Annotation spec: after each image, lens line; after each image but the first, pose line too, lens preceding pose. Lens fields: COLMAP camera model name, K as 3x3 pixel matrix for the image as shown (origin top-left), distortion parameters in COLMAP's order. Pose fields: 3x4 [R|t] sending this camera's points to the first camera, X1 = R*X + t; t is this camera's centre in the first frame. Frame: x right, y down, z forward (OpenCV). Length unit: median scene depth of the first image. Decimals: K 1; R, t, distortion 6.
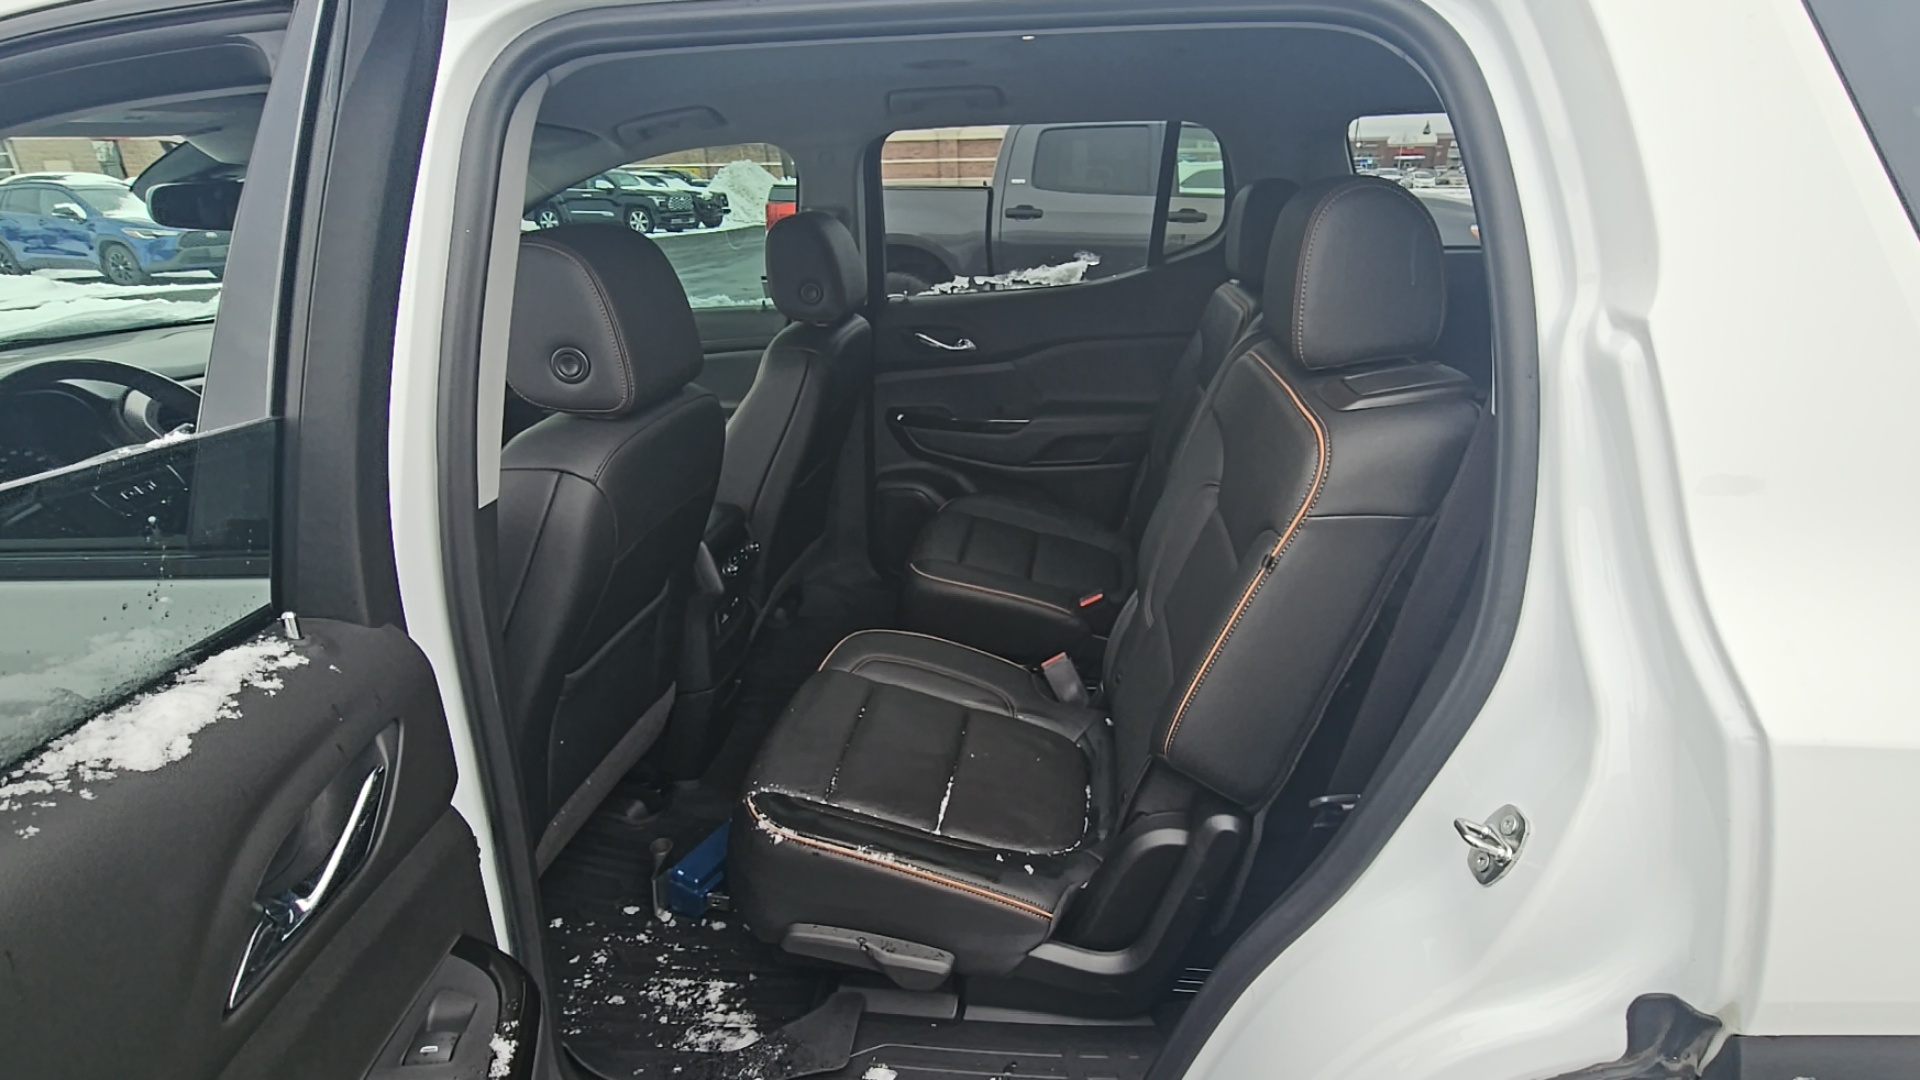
lens RADIAL K [[918.7, 0, 977.9], [0, 918.7, 545.4], [0, 0, 1]] dist [0.001518, -0.001218]
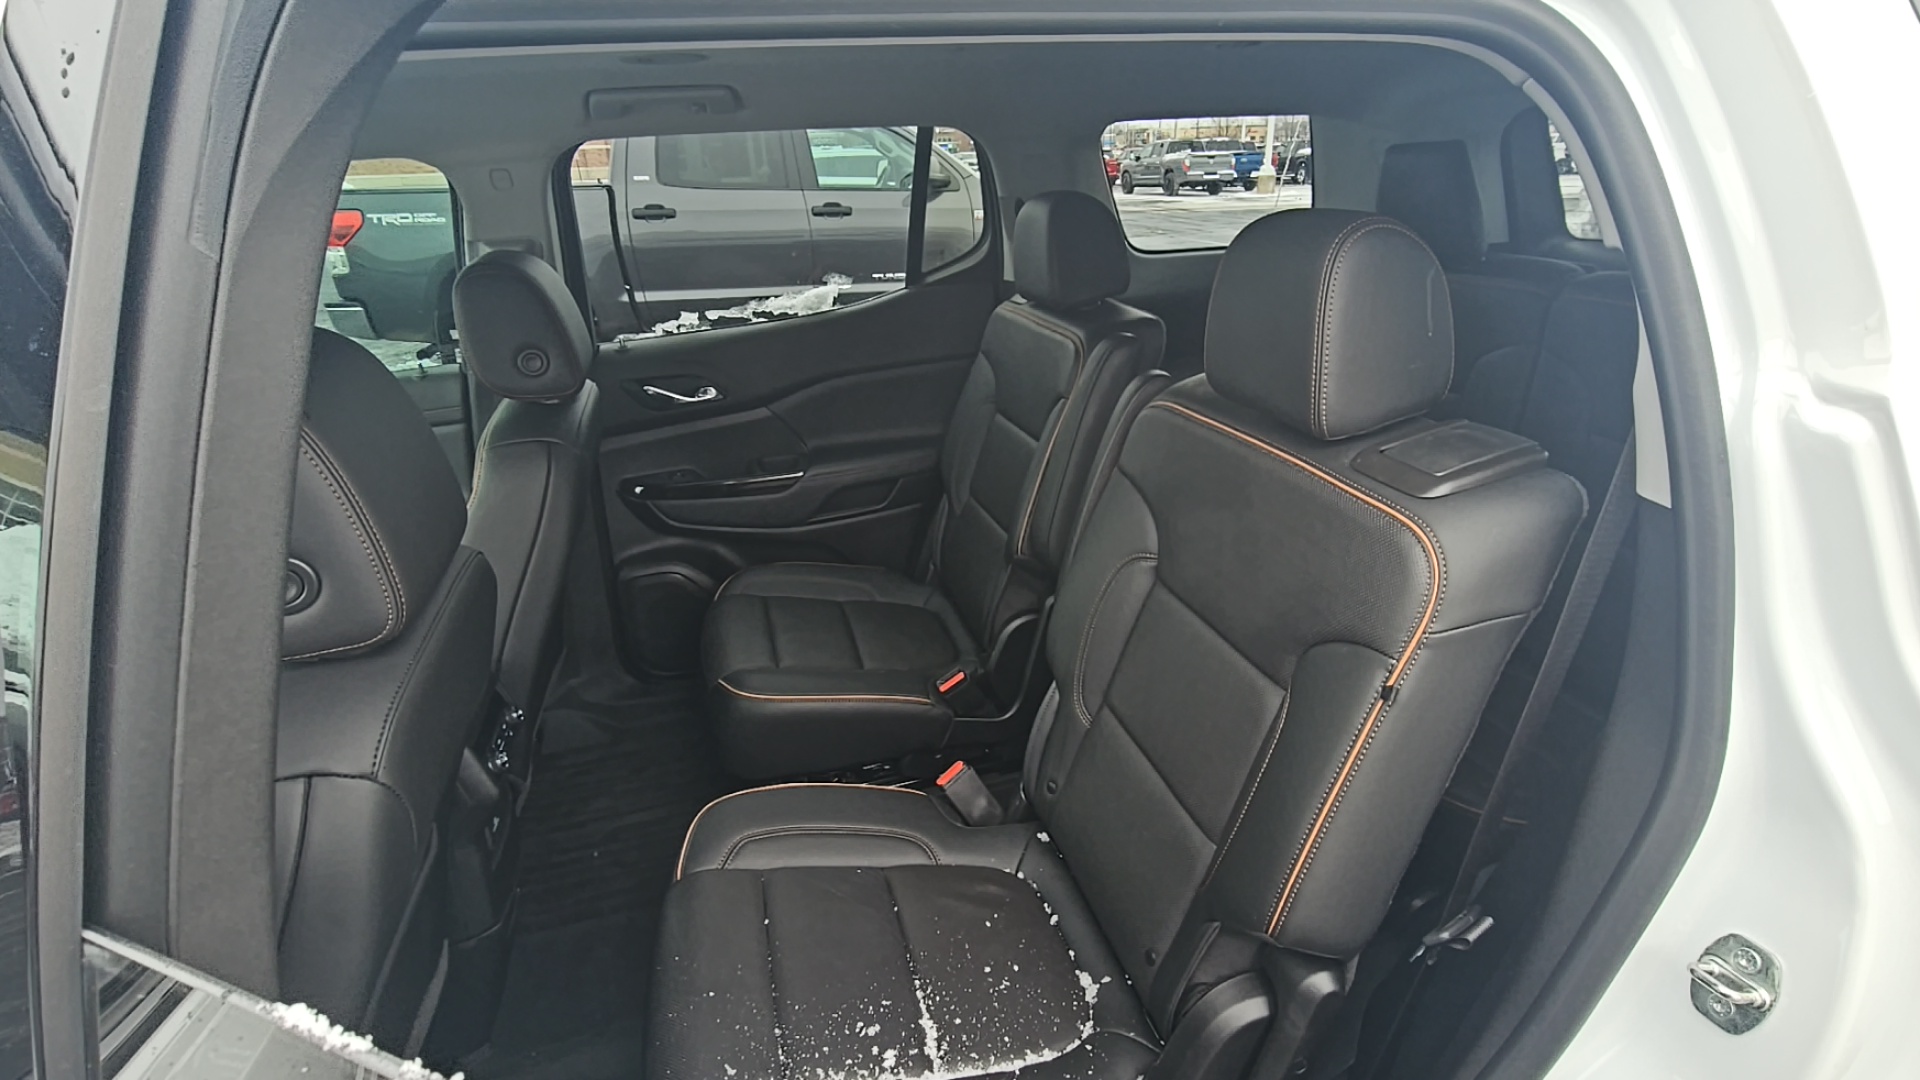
lens RADIAL K [[918.7, 0, 977.9], [0, 918.7, 545.4], [0, 0, 1]] dist [0.001518, -0.001218]
pose [[0.918546, -0.169931, 0.356926, -0.127916], [0.165226, 0.985279, 0.043881, -0.091746], [-0.359128, 0.018667, 0.933102, 0.159187]]
